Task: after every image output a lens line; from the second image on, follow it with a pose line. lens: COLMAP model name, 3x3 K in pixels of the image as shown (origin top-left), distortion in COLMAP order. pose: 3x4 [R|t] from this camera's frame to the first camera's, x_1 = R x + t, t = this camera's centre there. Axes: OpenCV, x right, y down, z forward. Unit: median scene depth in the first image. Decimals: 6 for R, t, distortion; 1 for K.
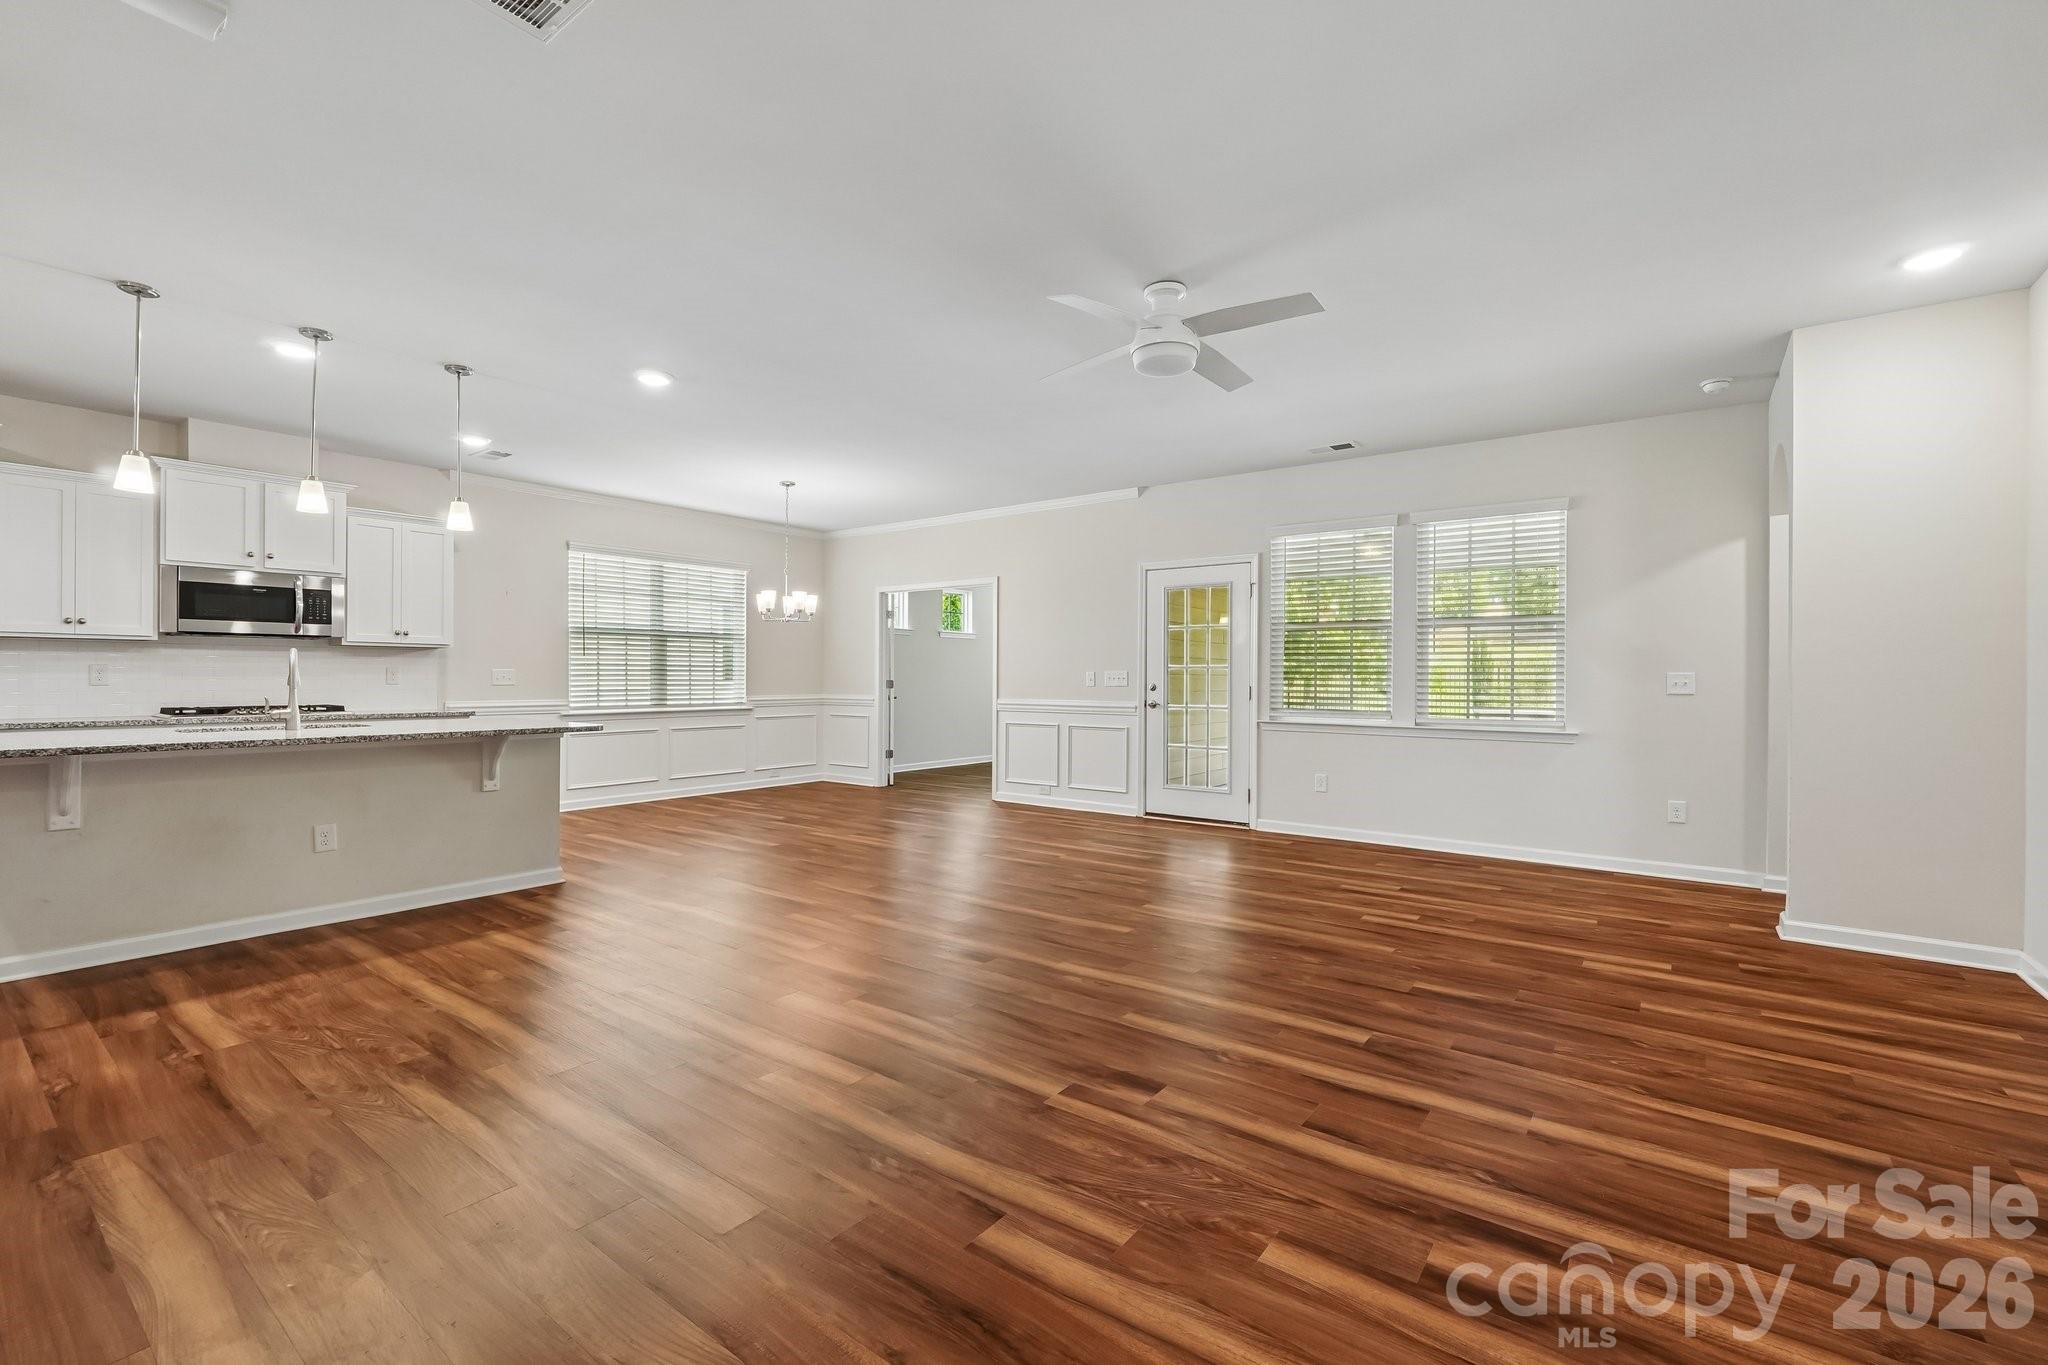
lens RADIAL K [[871.2, 0, 1023.2], [0, 871.2, 679.9], [0, 0, 1]] dist [-0.013636, 0.004415]
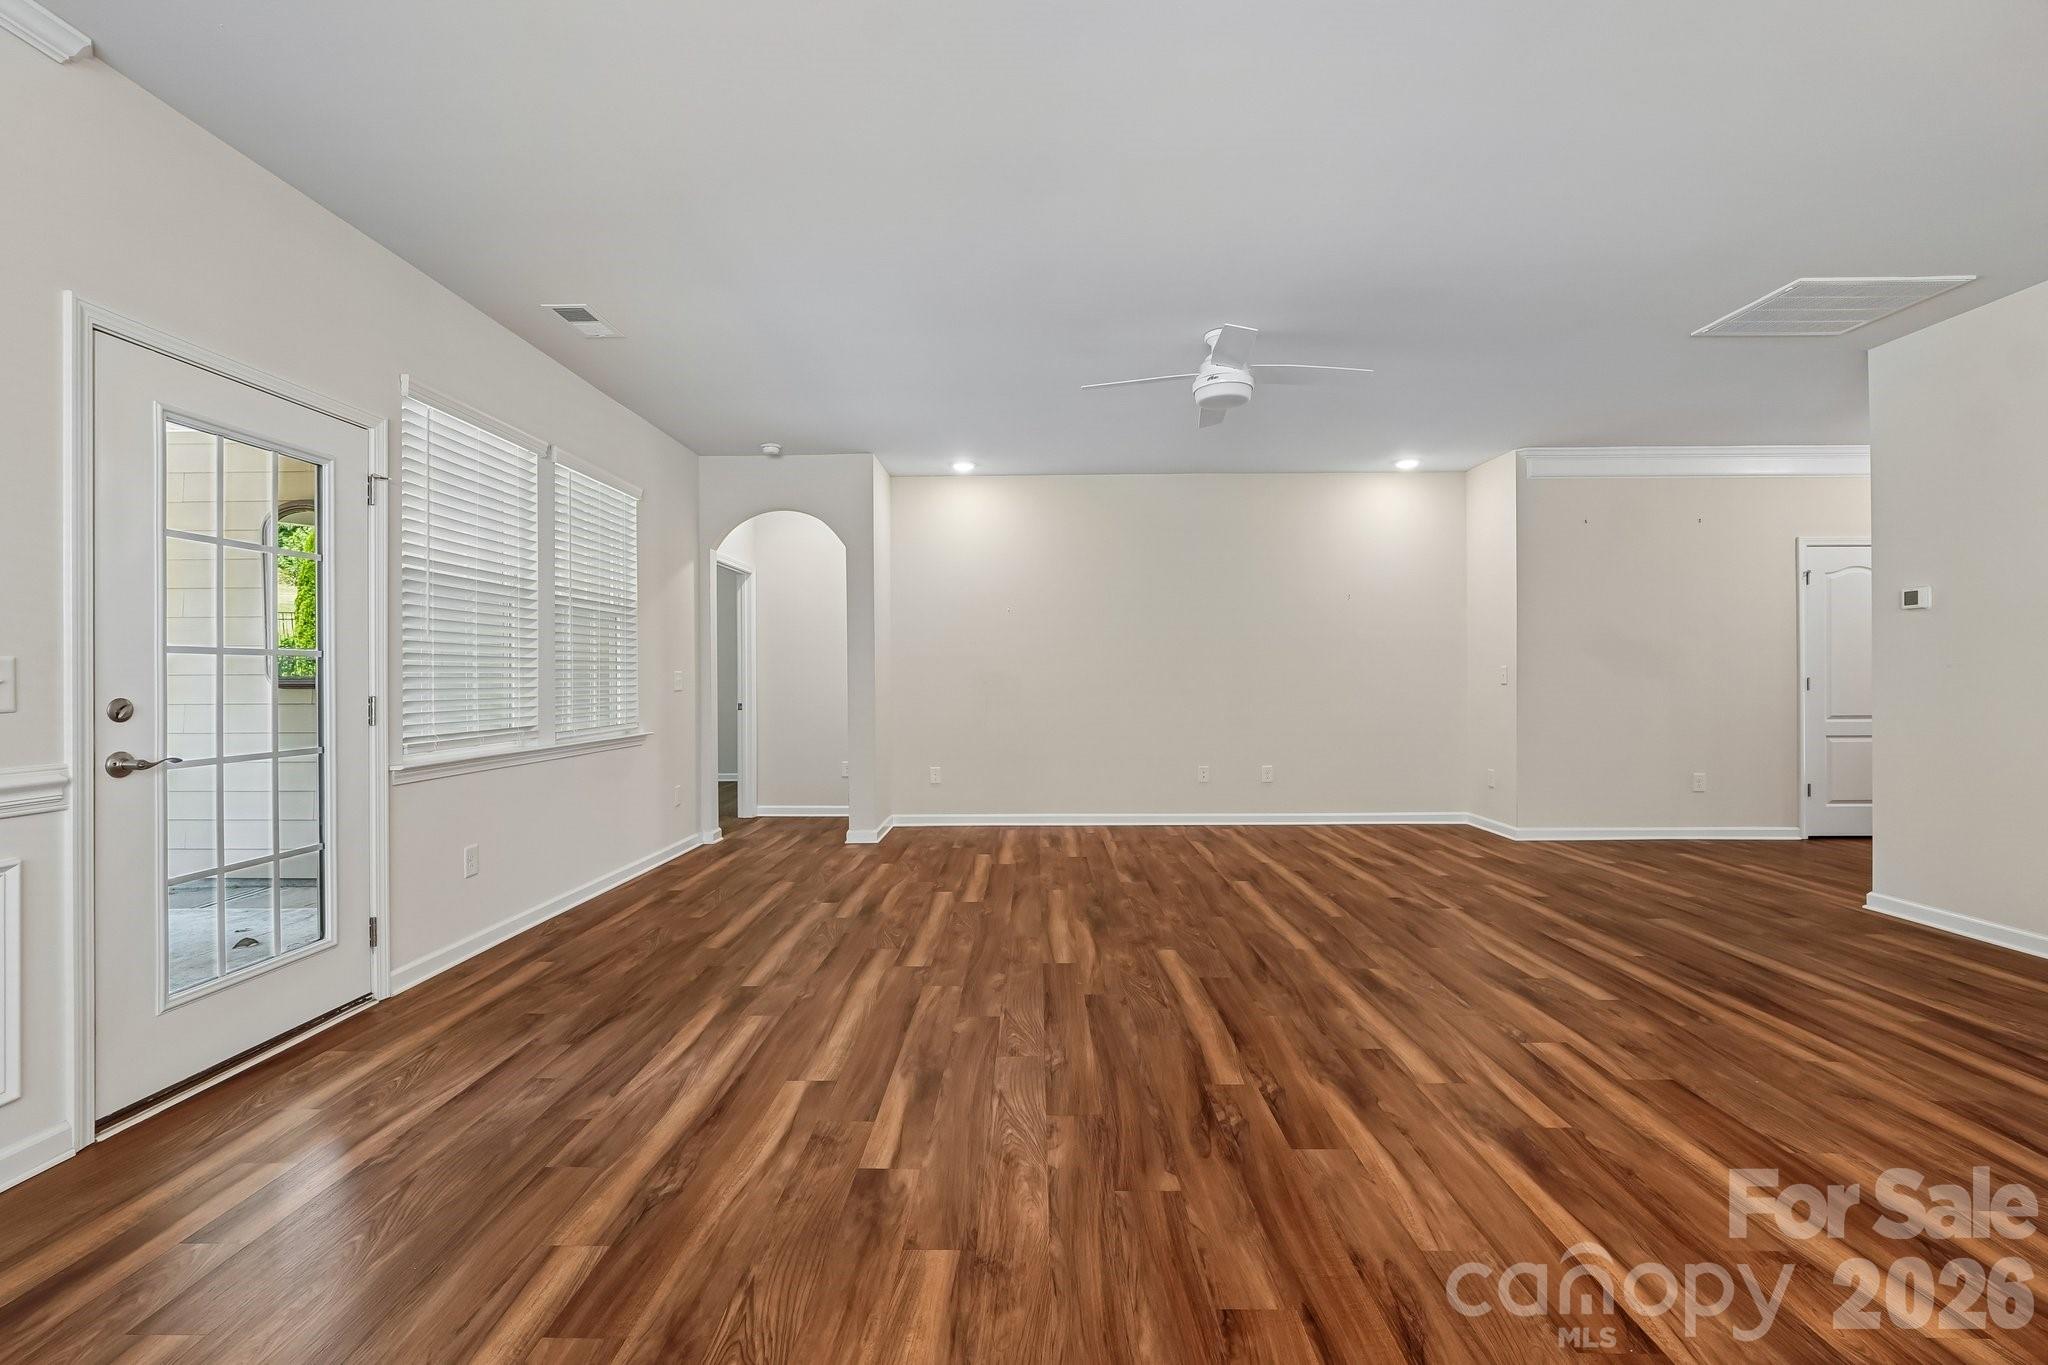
lens RADIAL K [[871.2, 0, 1023.8], [0, 871.2, 674.0], [0, 0, 1]] dist [-0.013636, 0.004415]
pose [[-0.588206, 0.001573, 0.808710, -0.387838], [0.005036, 0.999986, 0.001717, -0.004883], [-0.808695, 0.005083, -0.588206, 1.209156]]
